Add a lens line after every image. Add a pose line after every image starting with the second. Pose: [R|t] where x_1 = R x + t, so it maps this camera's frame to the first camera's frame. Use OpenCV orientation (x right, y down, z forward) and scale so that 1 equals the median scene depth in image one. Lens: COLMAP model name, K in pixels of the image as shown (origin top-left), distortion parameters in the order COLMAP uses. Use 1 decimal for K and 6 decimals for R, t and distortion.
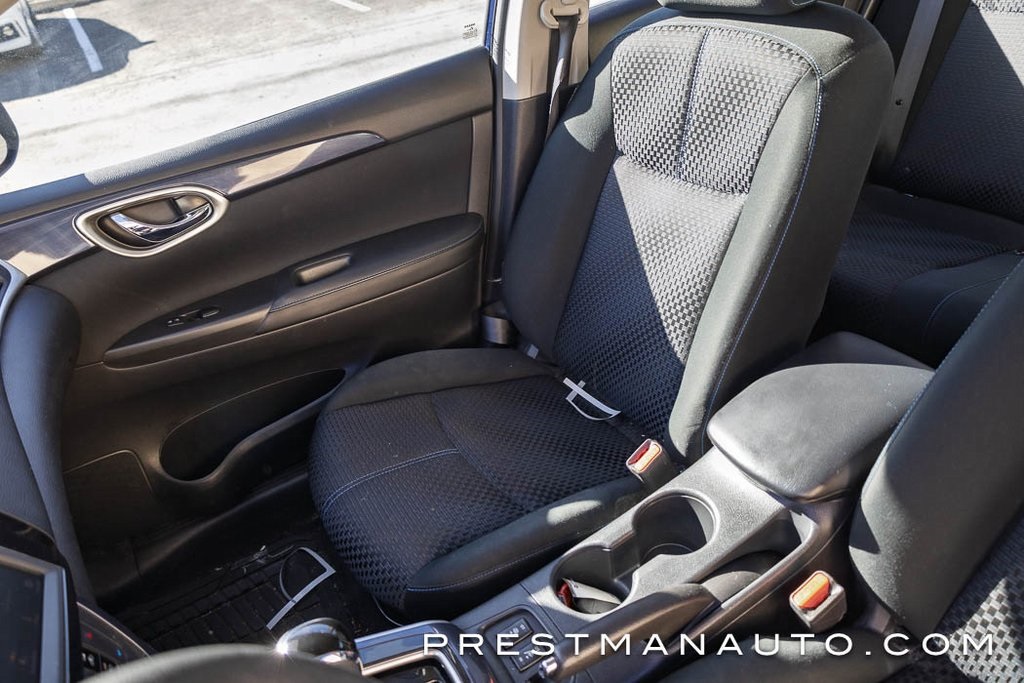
lens RADIAL K [[668.2, 0, 512.0], [0, 668.2, 341.5], [0, 0, 1]] dist [-0.001930, 0.000189]
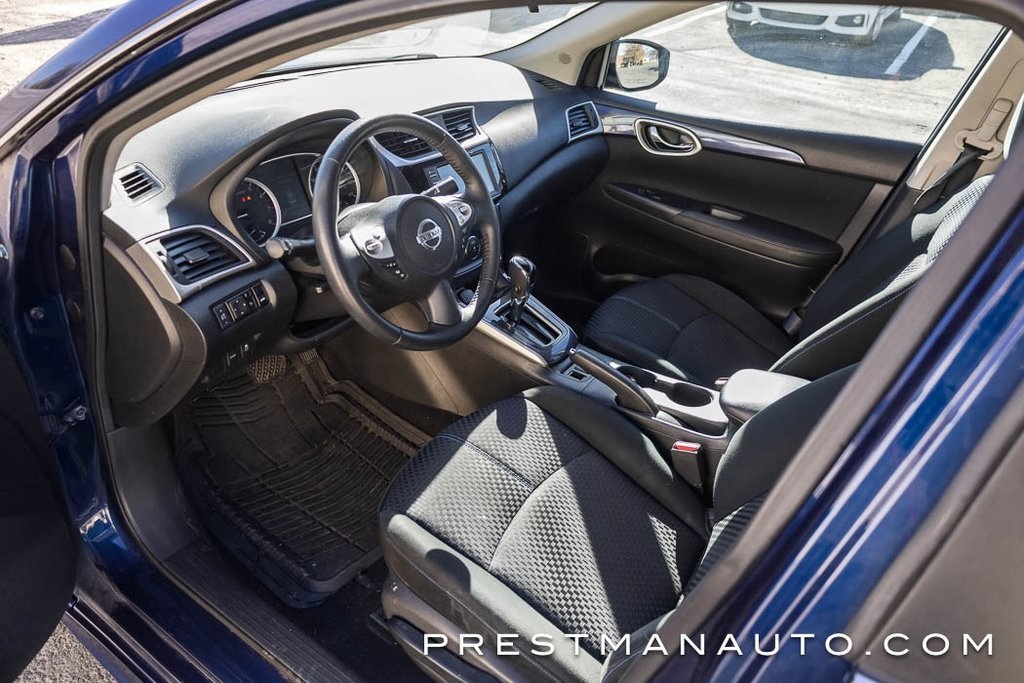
lens RADIAL K [[668.2, 0, 512.0], [0, 668.2, 341.5], [0, 0, 1]] dist [-0.001930, 0.000189]
pose [[0.418059, 0.613663, -0.669809, 0.790673], [-0.614984, 0.733864, 0.288509, -0.032757], [0.668596, 0.291308, 0.684192, -0.369217]]
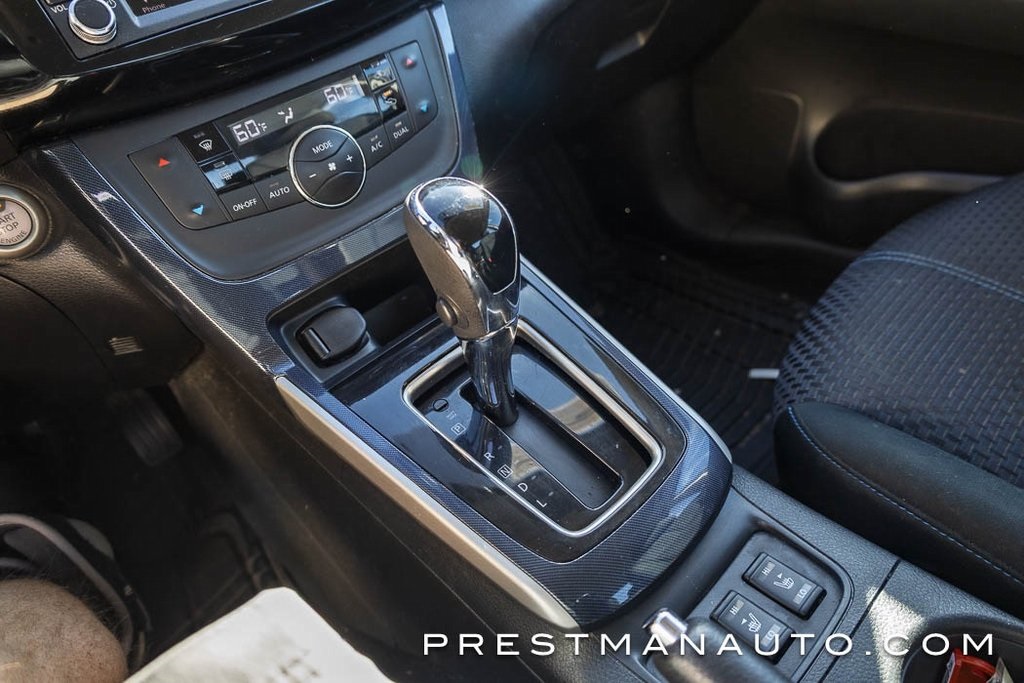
lens RADIAL K [[668.2, 0, 512.0], [0, 668.2, 341.5], [0, 0, 1]] dist [-0.001930, 0.000189]
pose [[0.225941, 0.664926, -0.711916, 0.119801], [-0.411117, 0.727629, 0.549126, 0.077236], [0.883139, 0.168610, 0.437763, 0.371288]]
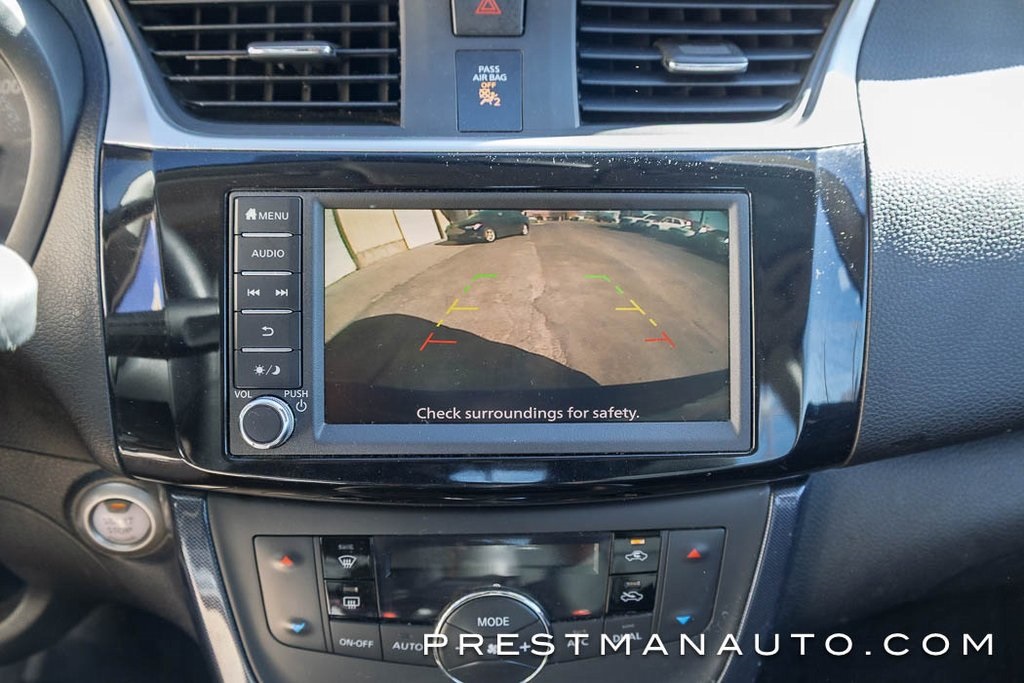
lens RADIAL K [[997.5, 0, 512.0], [0, 997.5, 341.5], [0, 0, 1]] dist [0.014293, -0.016328]
pose [[-0.481248, 0.520707, -0.705170, -0.029741], [-0.448506, 0.544913, 0.708458, -0.082438], [0.753155, 0.657217, -0.028698, 0.369140]]
